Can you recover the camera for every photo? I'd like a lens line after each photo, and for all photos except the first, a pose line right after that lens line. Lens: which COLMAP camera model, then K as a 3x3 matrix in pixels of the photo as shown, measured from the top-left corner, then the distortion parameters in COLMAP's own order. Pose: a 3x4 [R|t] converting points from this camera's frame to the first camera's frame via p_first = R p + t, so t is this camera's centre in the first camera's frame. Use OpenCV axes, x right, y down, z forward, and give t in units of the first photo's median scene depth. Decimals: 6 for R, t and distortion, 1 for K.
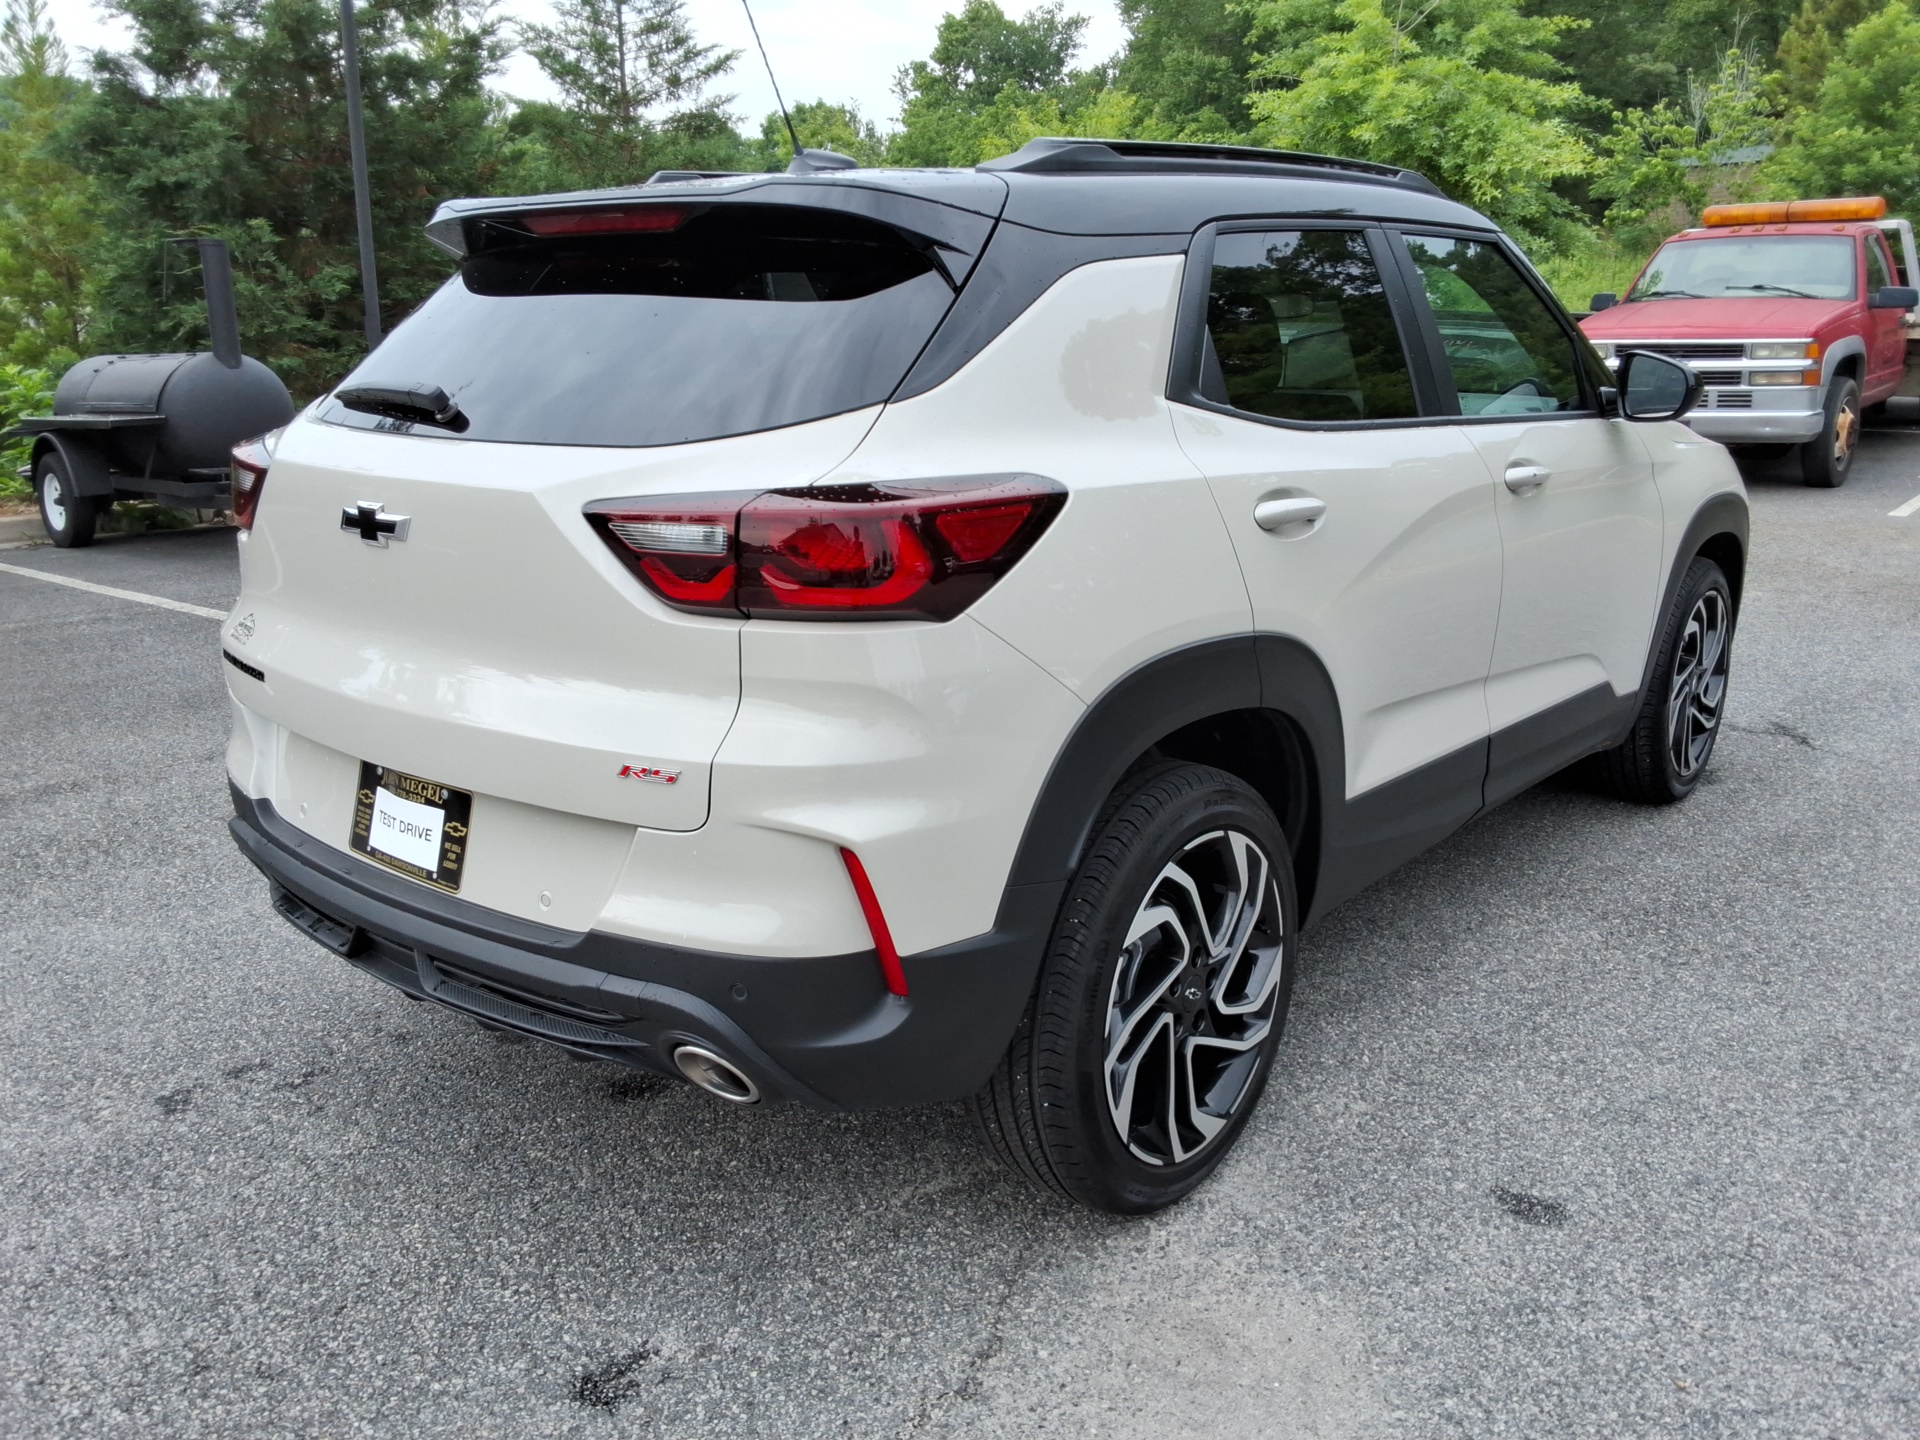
lens RADIAL K [[1530.6, 0, 960.1], [0, 1530.6, 695.2], [0, 0, 1]] dist [0.104489, -0.159533]
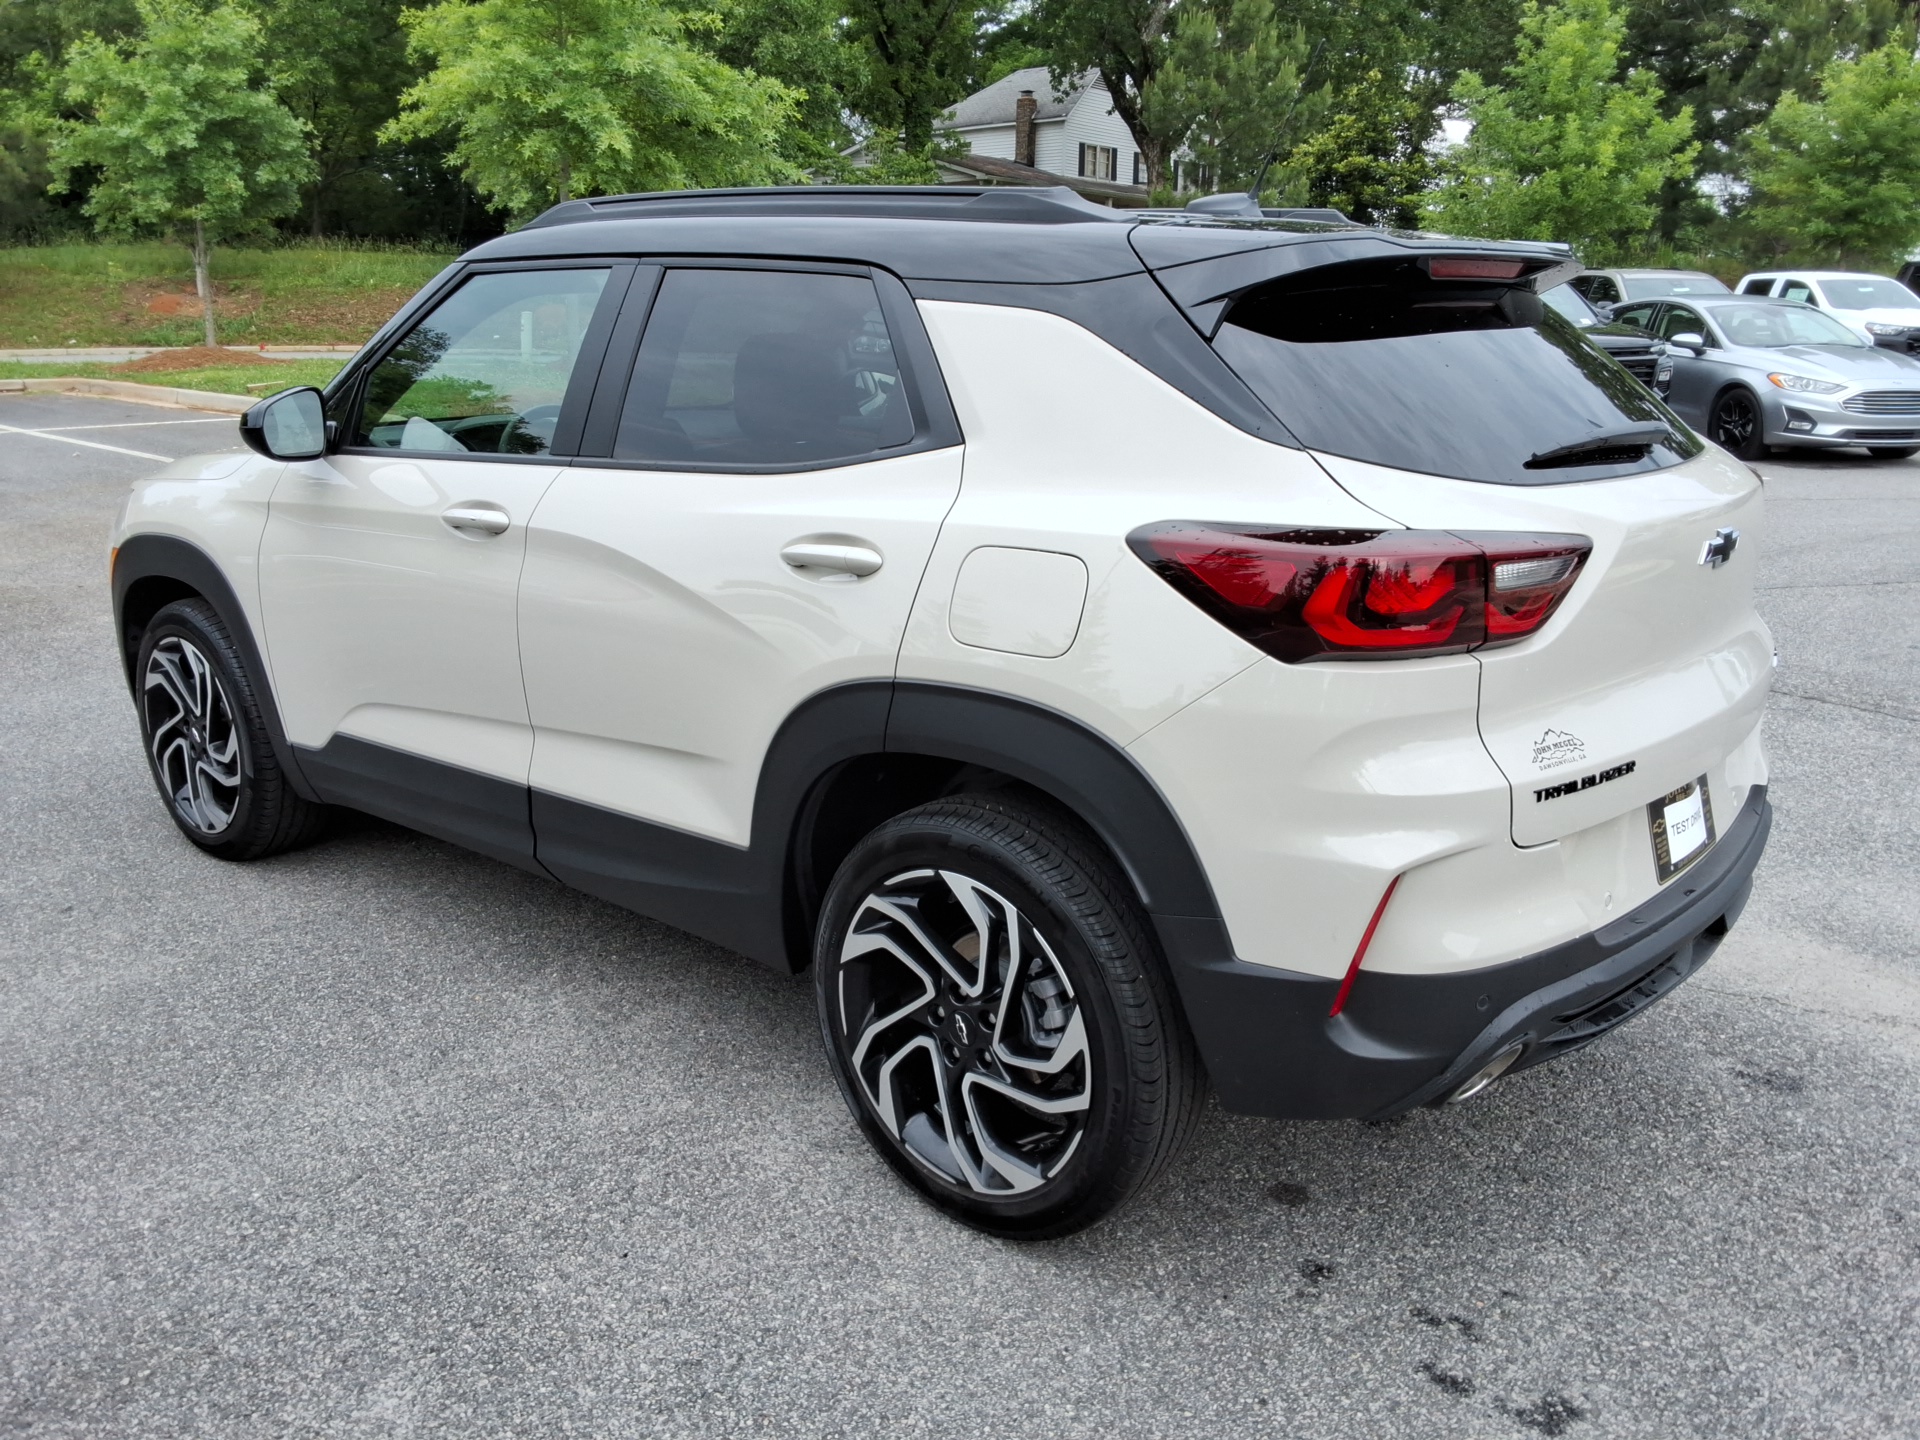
lens RADIAL K [[1538.6, 0, 971.1], [0, 1538.6, 691.5], [0, 0, 1]] dist [0.107815, -0.170361]
pose [[0.009588, -0.235492, 0.971829, -1.385226], [0.237590, 0.944579, 0.226544, -0.364876], [-0.971318, 0.228724, 0.065007, 1.368413]]
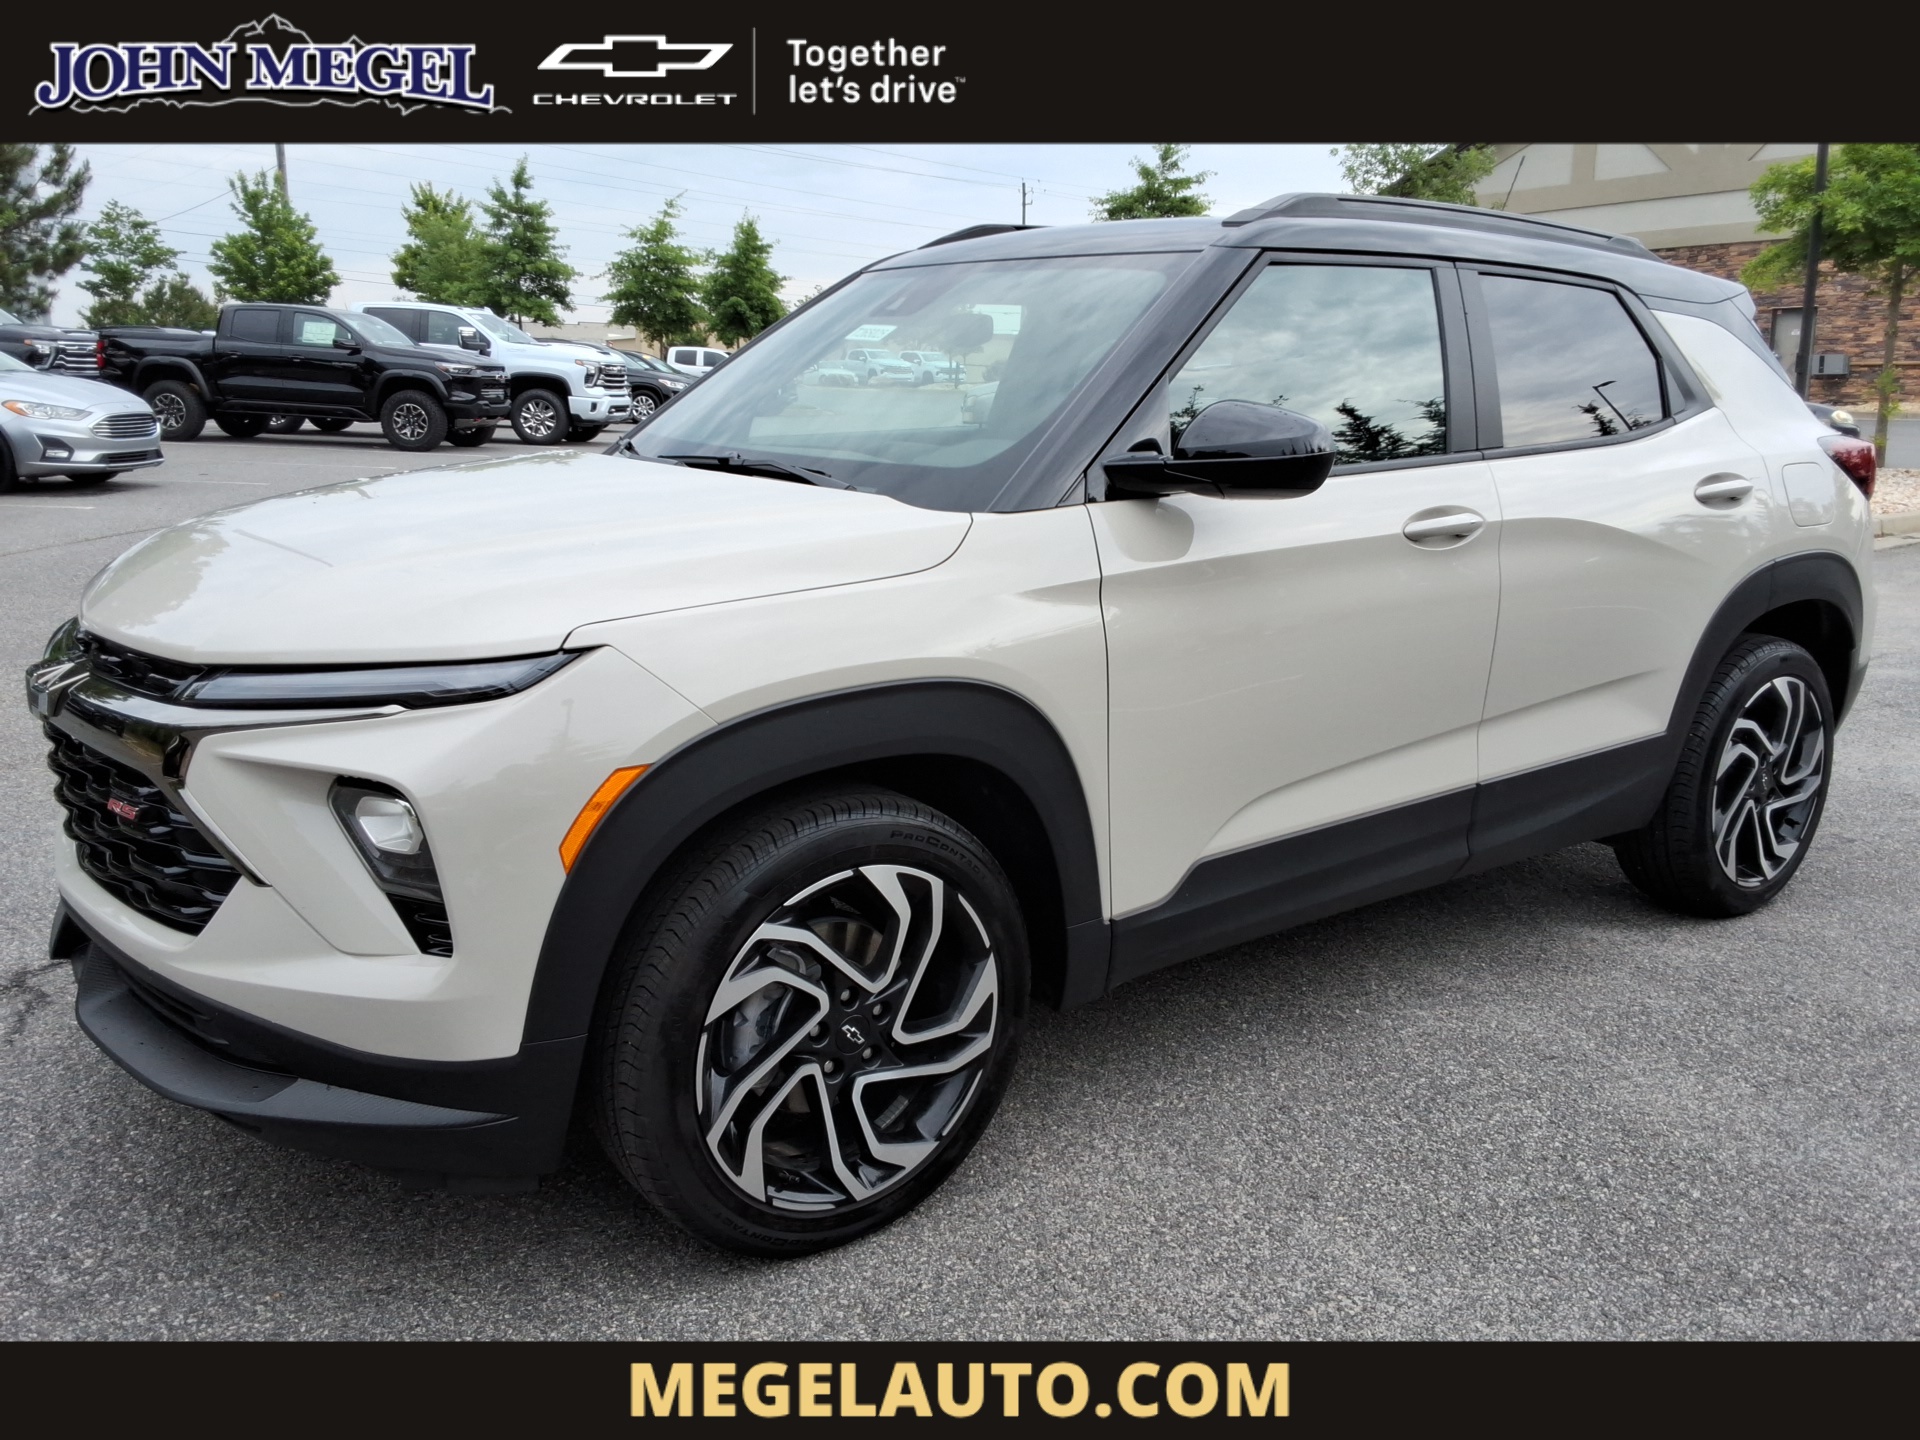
lens RADIAL K [[1538.6, 0, 971.1], [0, 1538.6, 691.5], [0, 0, 1]] dist [0.107815, -0.170361]
pose [[-0.962633, -0.180705, 0.201700, -0.652286], [-0.101229, 0.930925, 0.350901, -0.463792], [-0.251177, 0.317371, -0.914432, 2.296215]]
